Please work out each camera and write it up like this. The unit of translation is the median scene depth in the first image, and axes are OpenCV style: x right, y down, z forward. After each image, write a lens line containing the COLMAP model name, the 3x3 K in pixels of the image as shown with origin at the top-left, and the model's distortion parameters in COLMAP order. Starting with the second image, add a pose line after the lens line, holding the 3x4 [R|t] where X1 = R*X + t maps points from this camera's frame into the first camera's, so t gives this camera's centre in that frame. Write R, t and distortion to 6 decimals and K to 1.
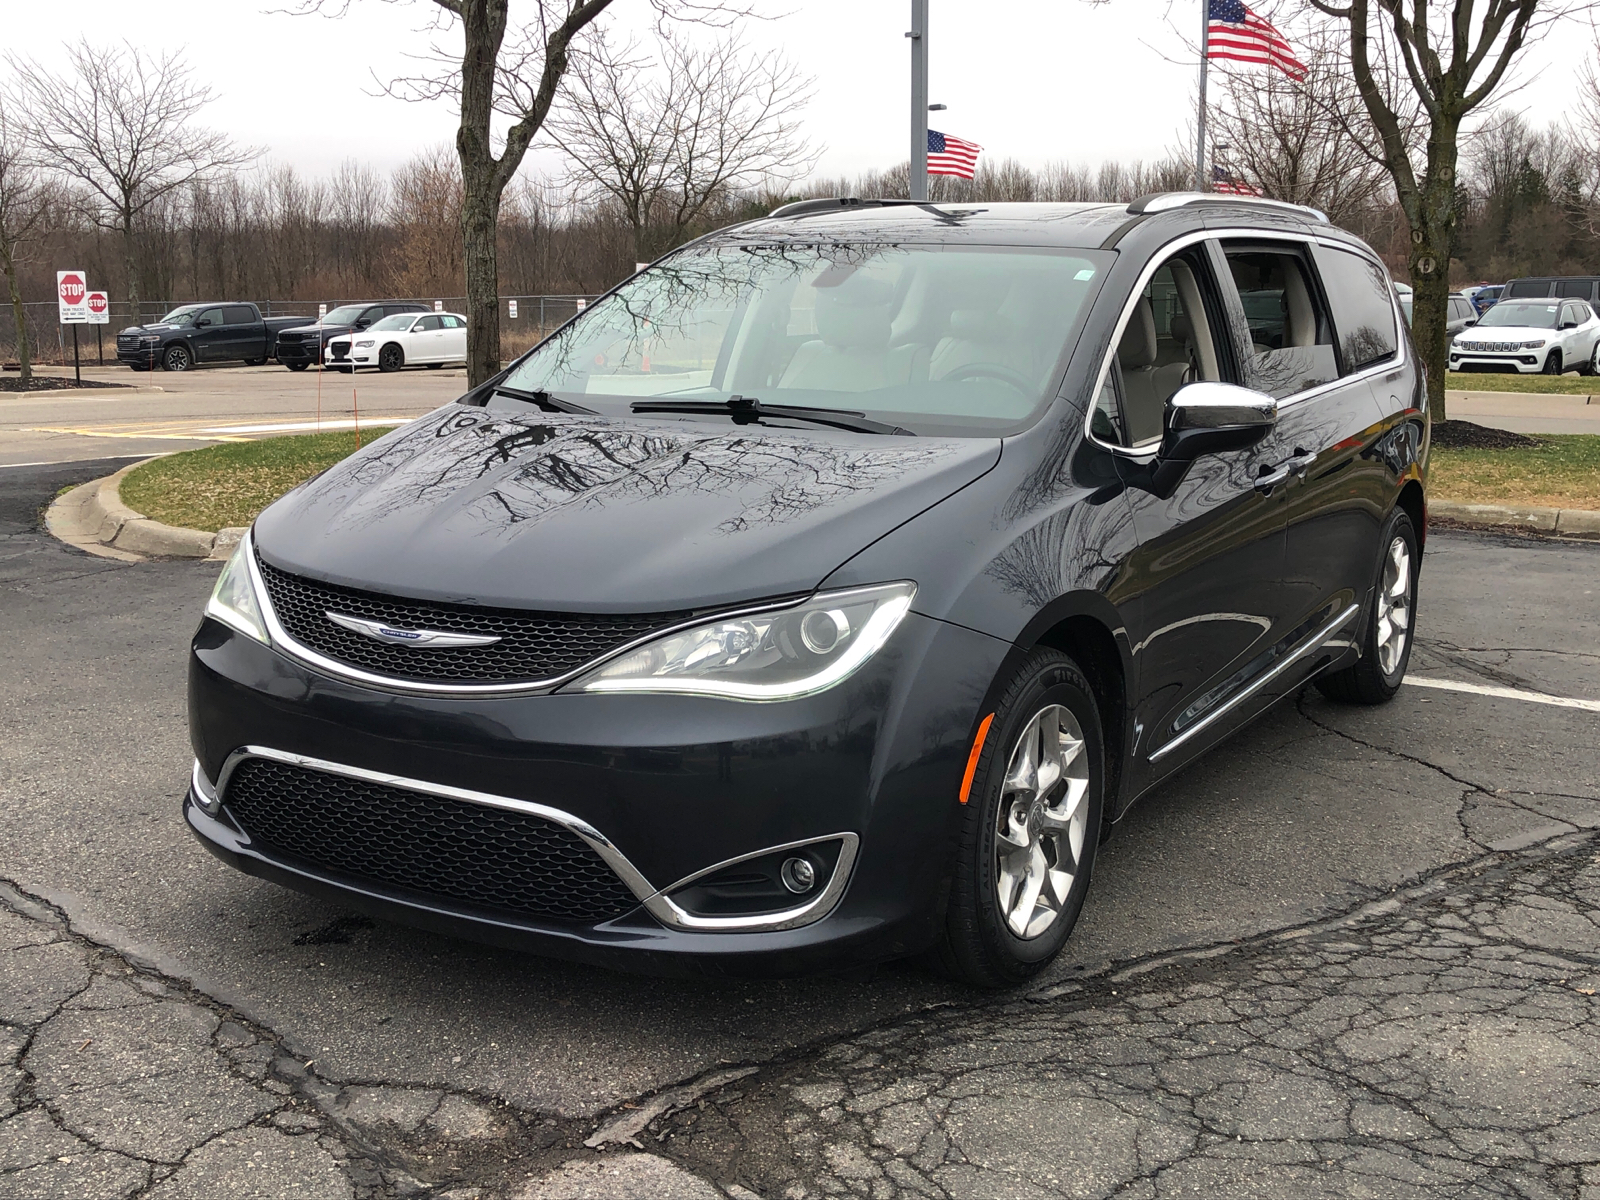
lens RADIAL K [[1763.4, 0, 795.5], [0, 1763.4, 545.0], [0, 0, 1]] dist [0.141787, -0.412631]
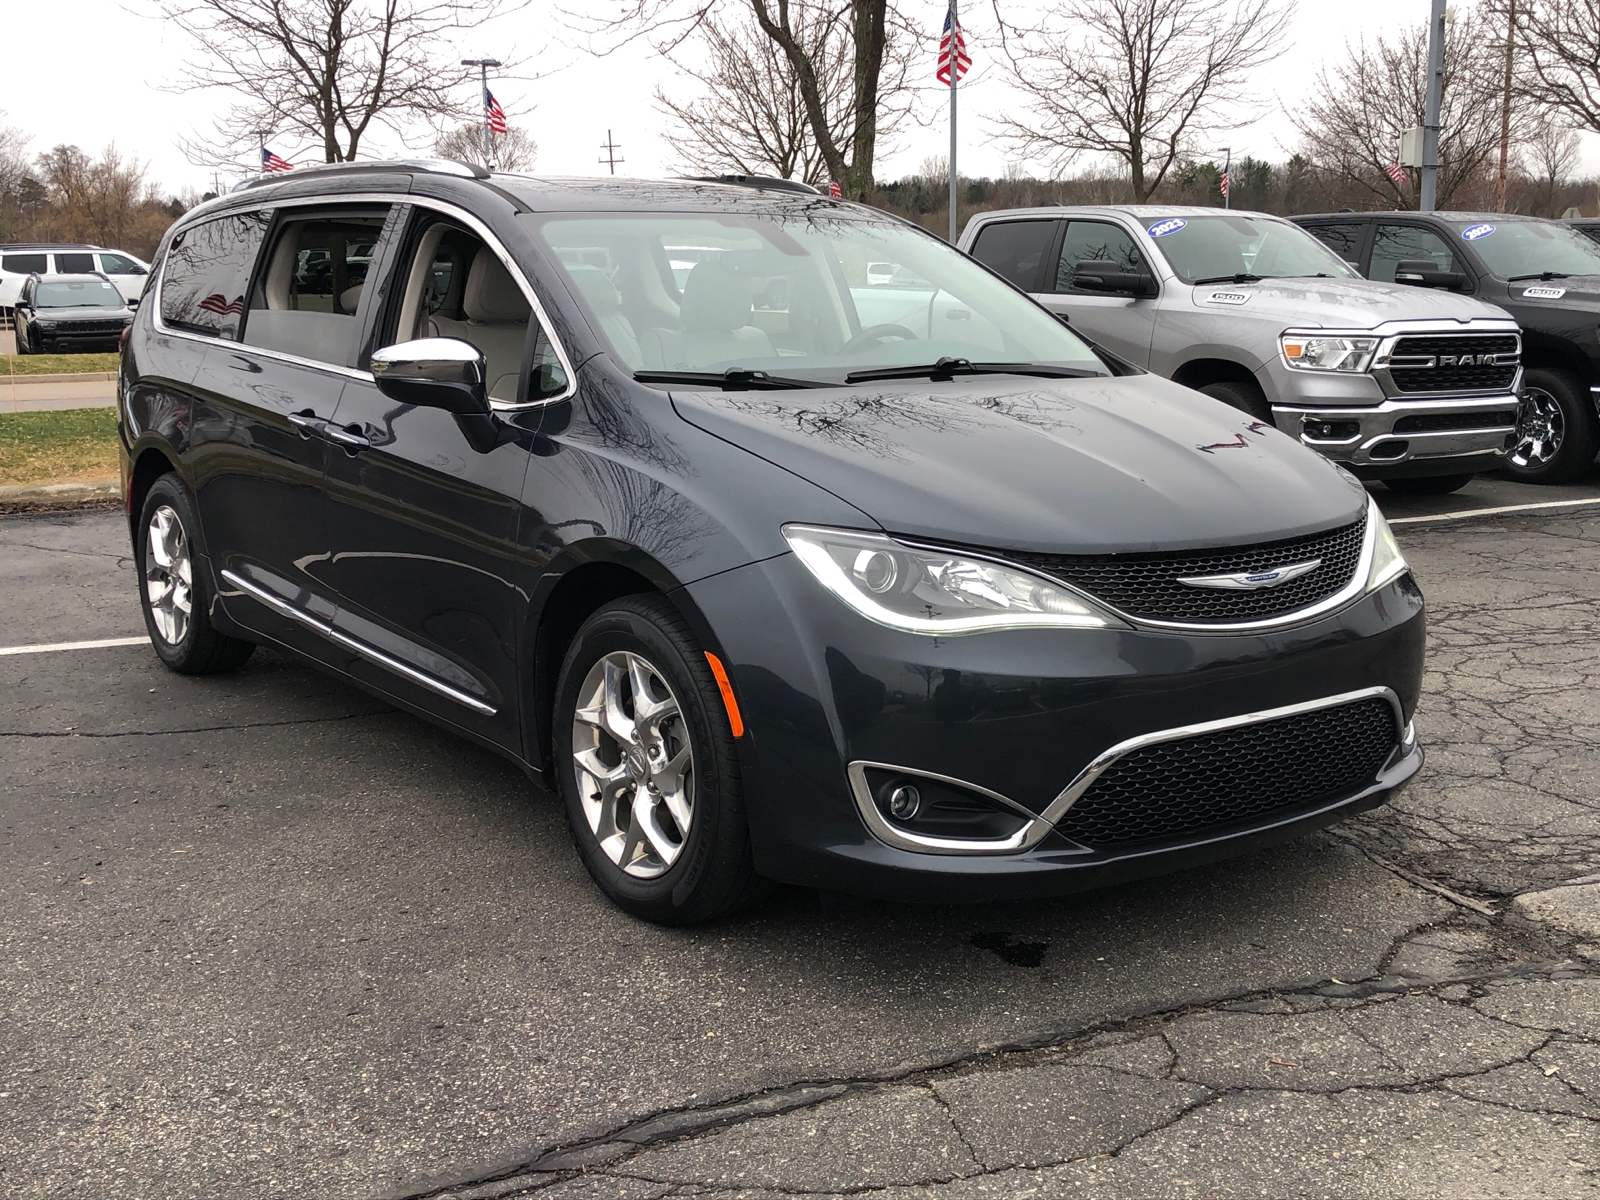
lens RADIAL K [[1763.4, 0, 795.5], [0, 1763.4, 545.0], [0, 0, 1]] dist [0.141787, -0.412631]
pose [[0.362823, -0.145908, 0.920364, -1.207027], [0.137302, 0.985256, 0.102068, -0.107733], [-0.921687, 0.089336, 0.377507, 0.790971]]
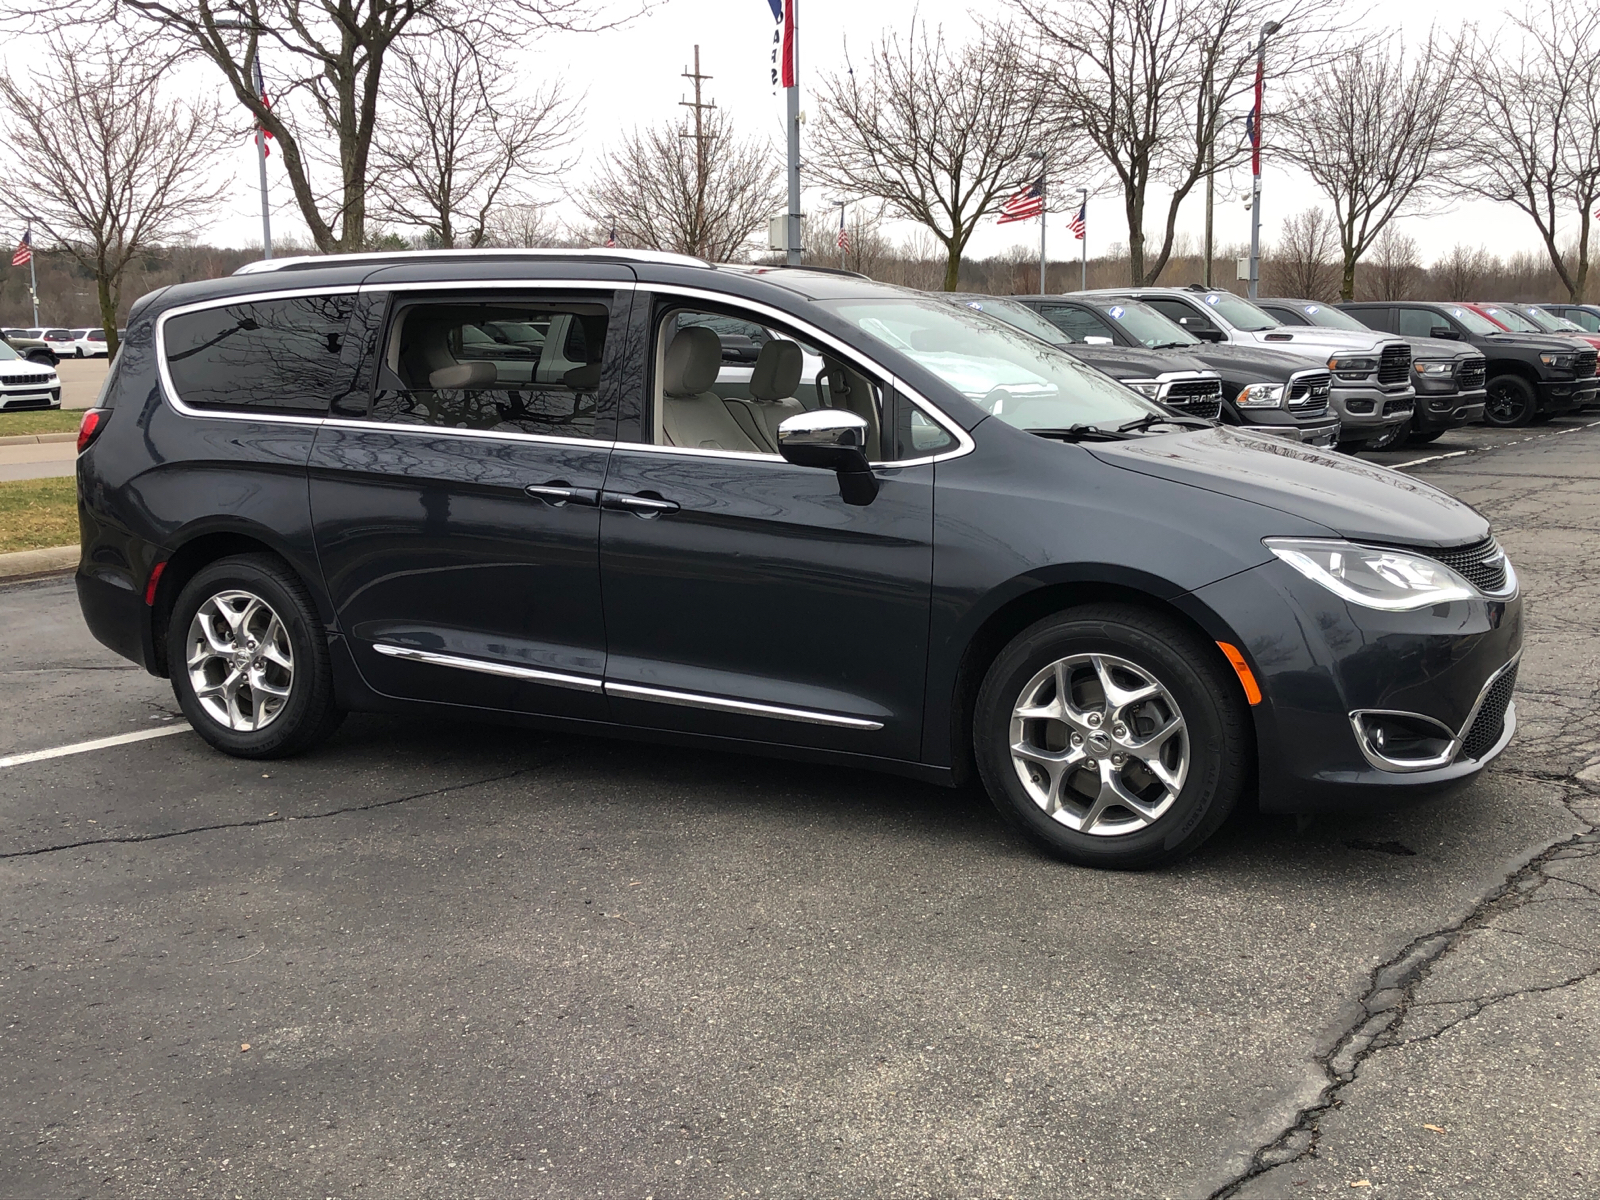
lens RADIAL K [[1763.4, 0, 795.5], [0, 1763.4, 545.0], [0, 0, 1]] dist [0.141787, -0.412631]
pose [[-0.078956, -0.119394, 0.989703, -1.547414], [0.154337, 0.979367, 0.130459, -0.232368], [-0.984858, 0.163048, -0.058900, 1.553072]]
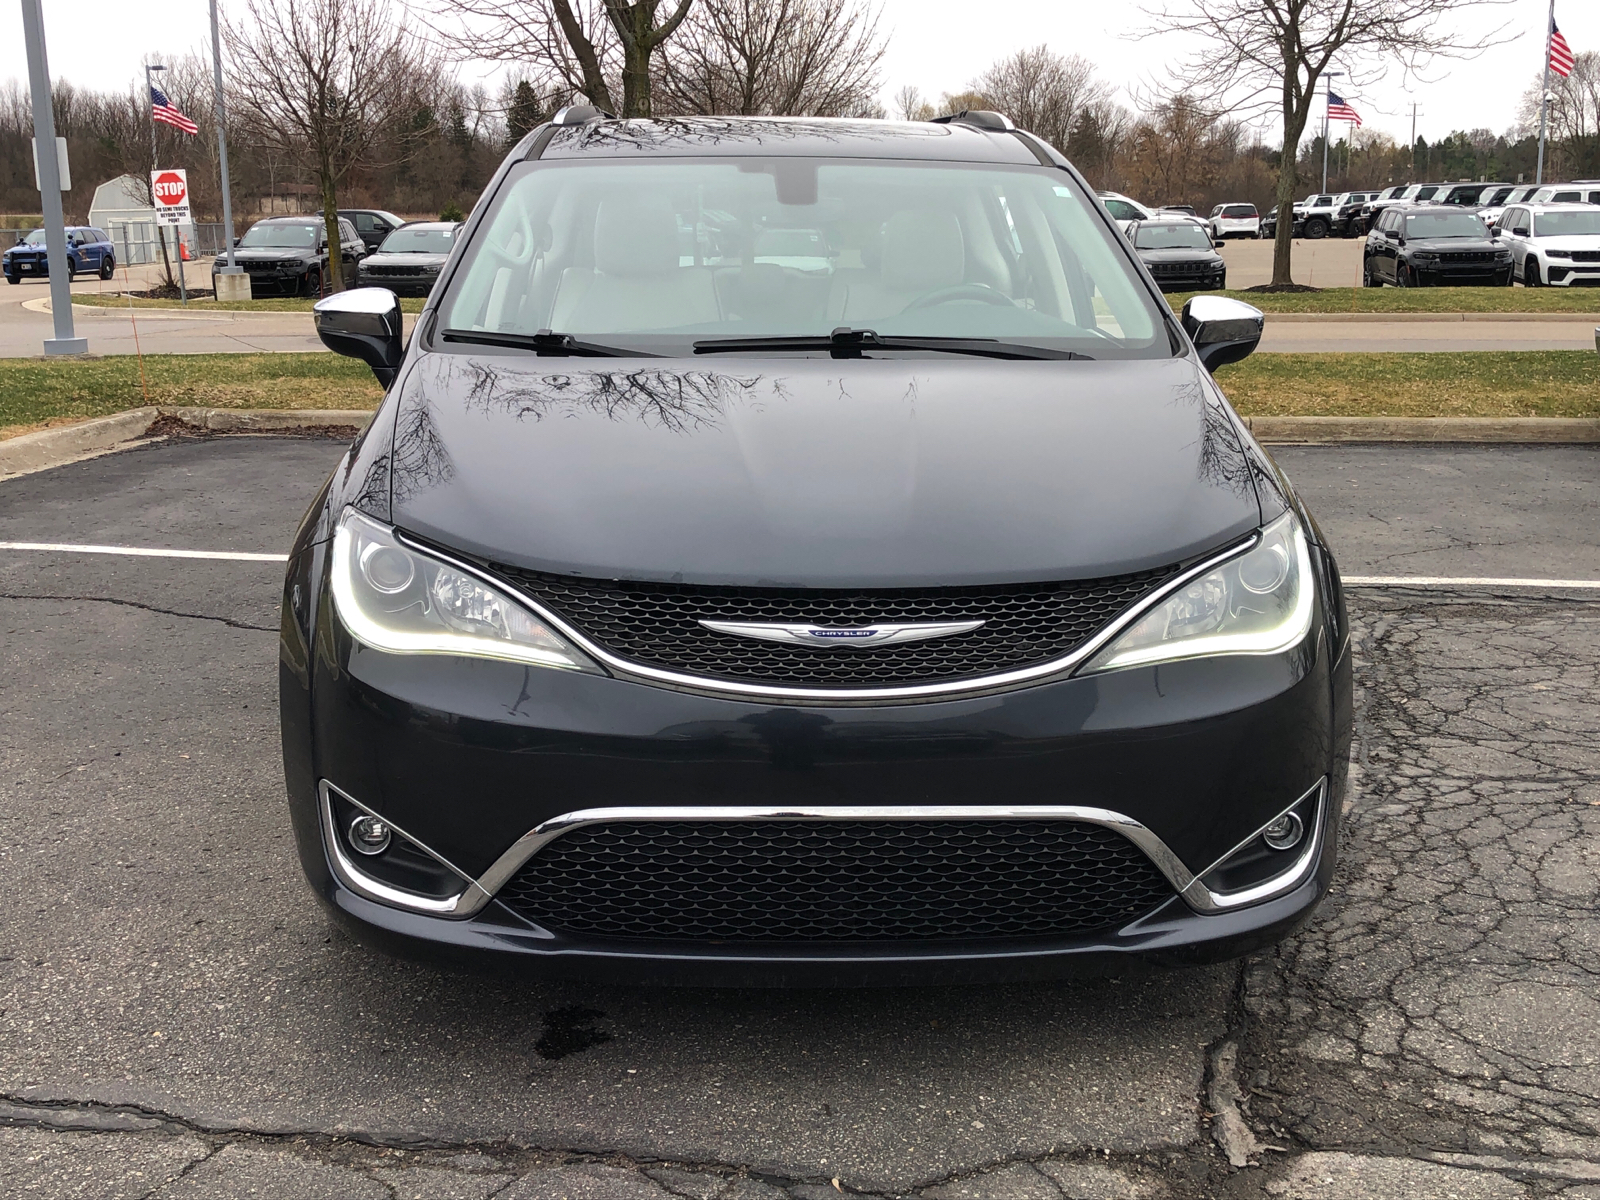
lens RADIAL K [[1763.4, 0, 795.5], [0, 1763.4, 545.0], [0, 0, 1]] dist [0.141787, -0.412631]
pose [[0.826944, -0.106823, 0.552043, -0.630934], [0.085425, 0.994259, 0.064430, -0.040676], [-0.555757, -0.006122, 0.831322, 0.317372]]
